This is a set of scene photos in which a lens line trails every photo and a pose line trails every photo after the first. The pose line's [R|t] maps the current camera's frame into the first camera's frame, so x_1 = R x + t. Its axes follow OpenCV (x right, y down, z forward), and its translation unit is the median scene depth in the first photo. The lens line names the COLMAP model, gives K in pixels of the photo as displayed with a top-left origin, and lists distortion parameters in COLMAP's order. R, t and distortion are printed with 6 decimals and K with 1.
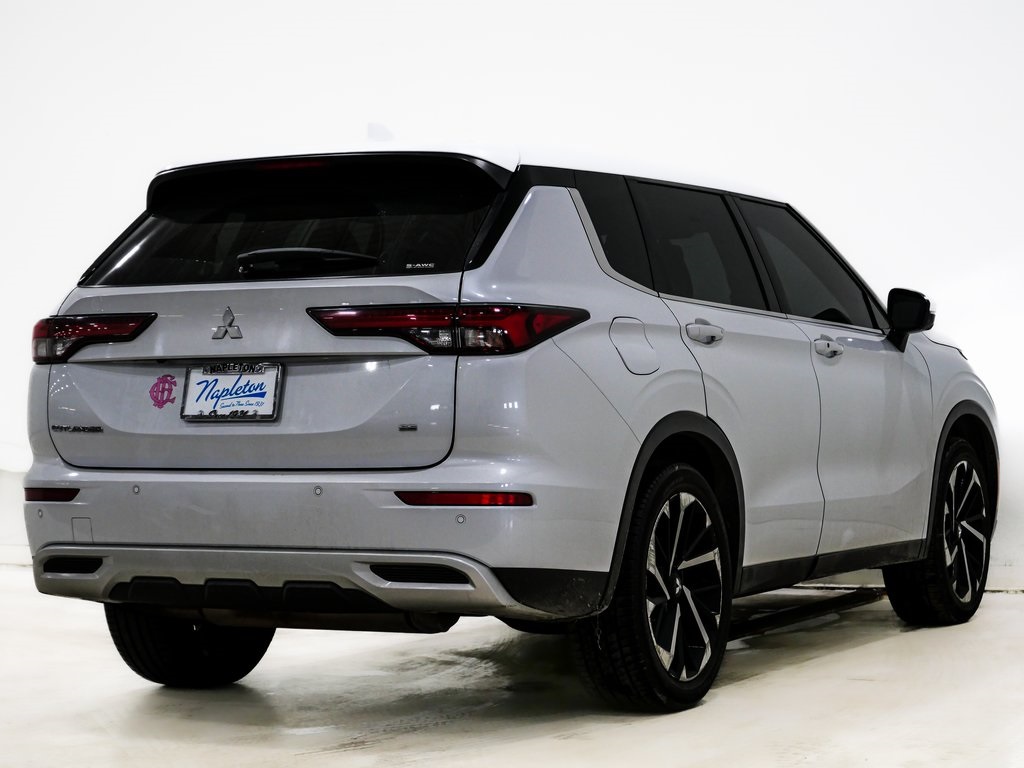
lens RADIAL K [[2395.8, 0, 511.2], [0, 2395.8, 384.4], [0, 0, 1]] dist [-0.086043, 0.000000]
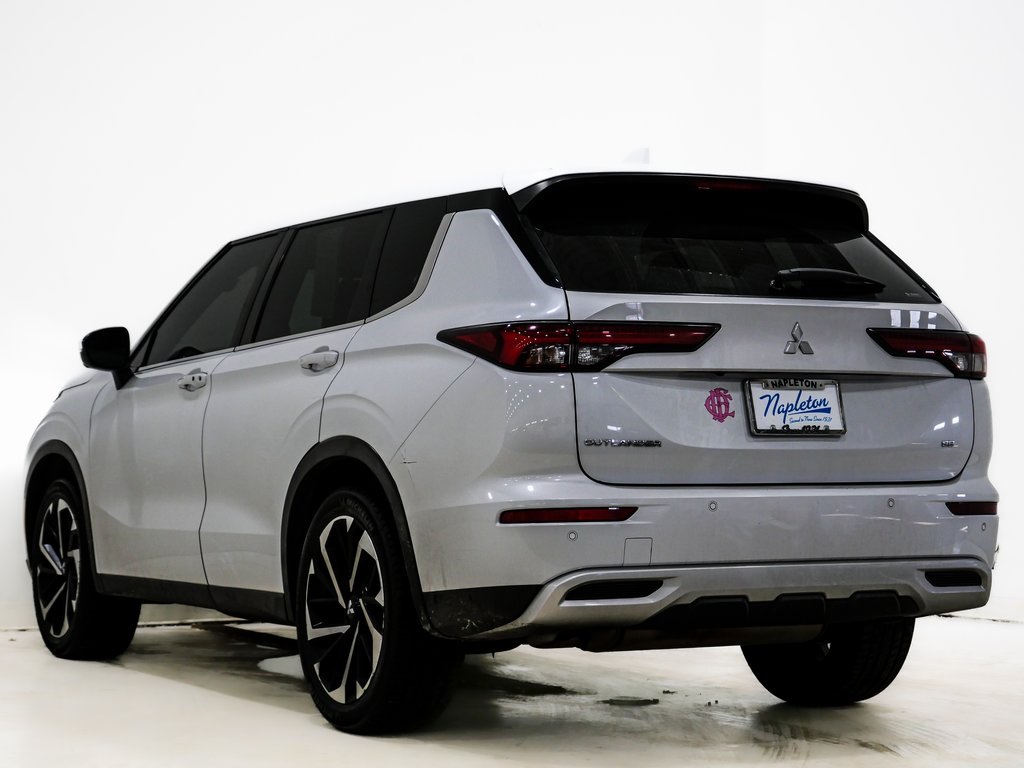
lens RADIAL K [[2312.1, 0, 512.1], [0, 2312.1, 376.5], [0, 0, 1]] dist [0.368508, 0.000000]
pose [[0.556536, 0.026327, 0.830407, -1.001882], [-0.015219, 0.999653, -0.021493, 0.013227], [-0.830684, -0.000676, 0.556743, 0.554940]]
